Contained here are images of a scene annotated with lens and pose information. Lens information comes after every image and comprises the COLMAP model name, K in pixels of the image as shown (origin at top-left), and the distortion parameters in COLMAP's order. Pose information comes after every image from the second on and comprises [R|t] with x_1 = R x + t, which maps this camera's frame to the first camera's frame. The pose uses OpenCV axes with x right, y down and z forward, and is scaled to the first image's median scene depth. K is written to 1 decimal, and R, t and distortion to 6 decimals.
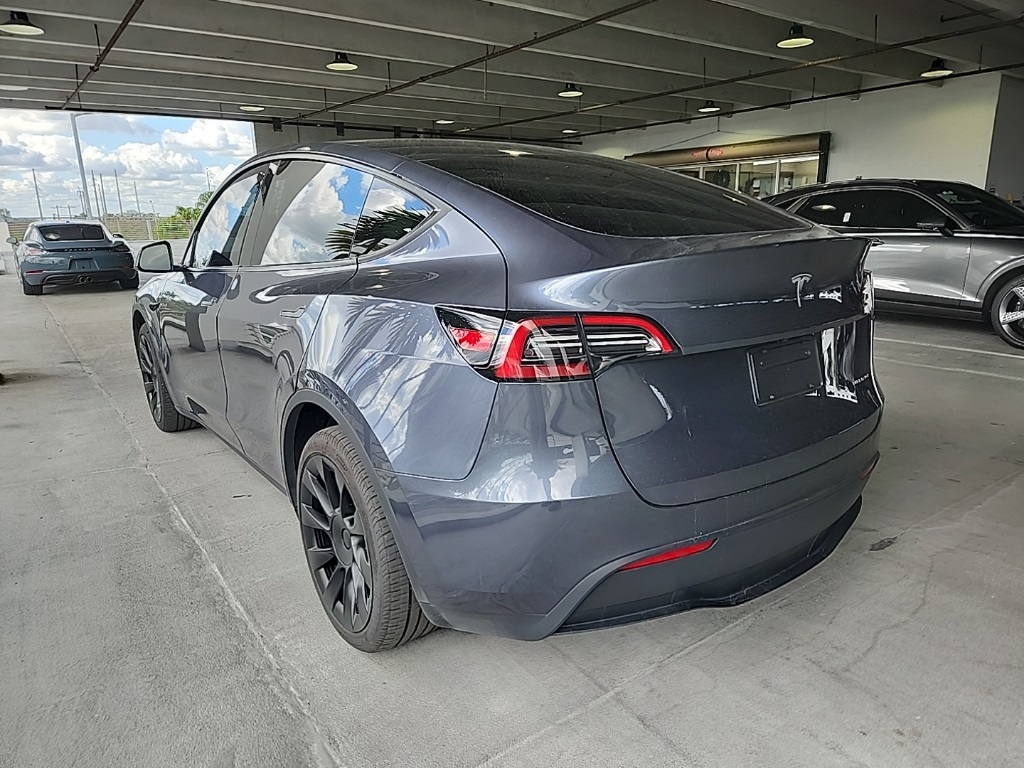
lens RADIAL K [[728.2, 0, 539.5], [0, 728.2, 412.0], [0, 0, 1]] dist [0.054873, -0.041107]
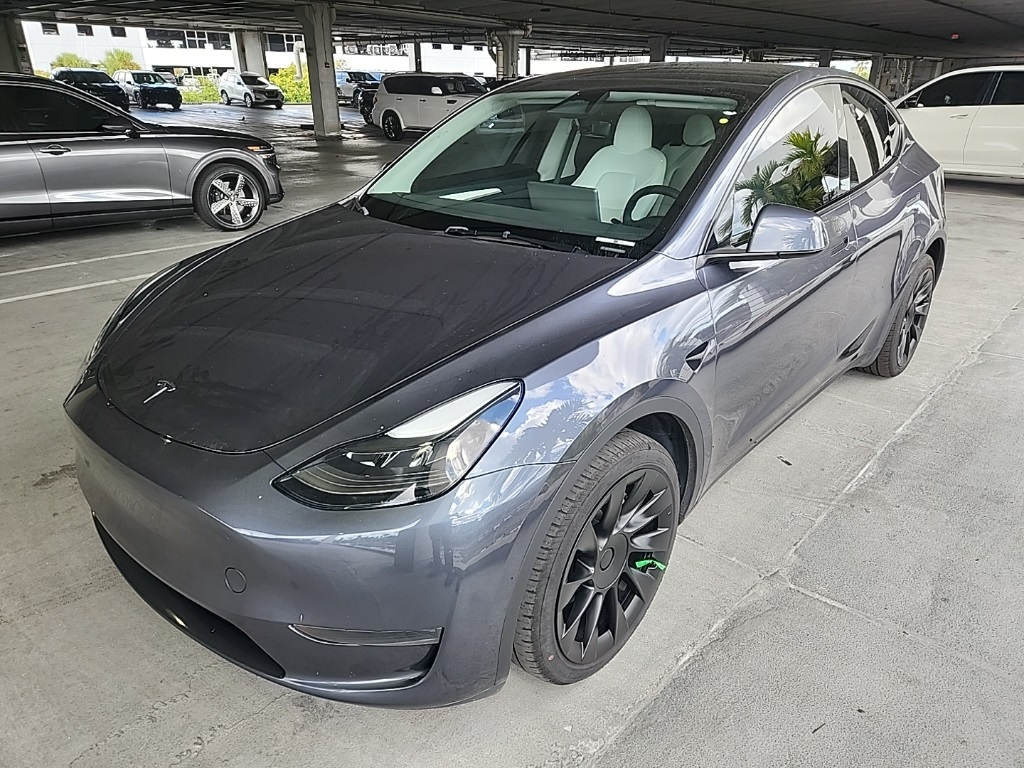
lens RADIAL K [[728.2, 0, 527.3], [0, 728.2, 371.7], [0, 0, 1]] dist [0.054873, -0.041107]
pose [[-0.235377, -0.342193, 0.909671, -0.612936], [0.252436, 0.882321, 0.397222, -0.231888], [-0.938549, 0.323131, -0.121296, 0.753775]]
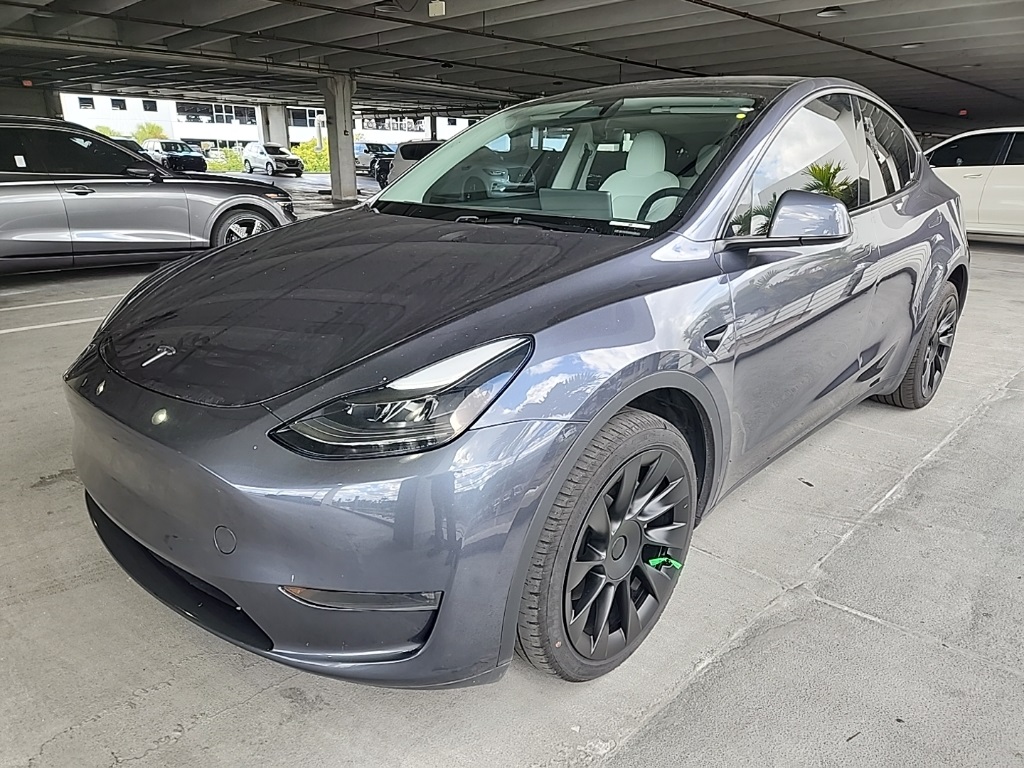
lens RADIAL K [[728.2, 0, 511.5], [0, 728.2, 384.6], [0, 0, 1]] dist [0.054873, -0.041107]
pose [[-0.200628, -0.272243, 0.941080, -0.612530], [0.248351, 0.915099, 0.317673, -0.191700], [-0.947666, 0.297452, -0.115983, 0.765013]]
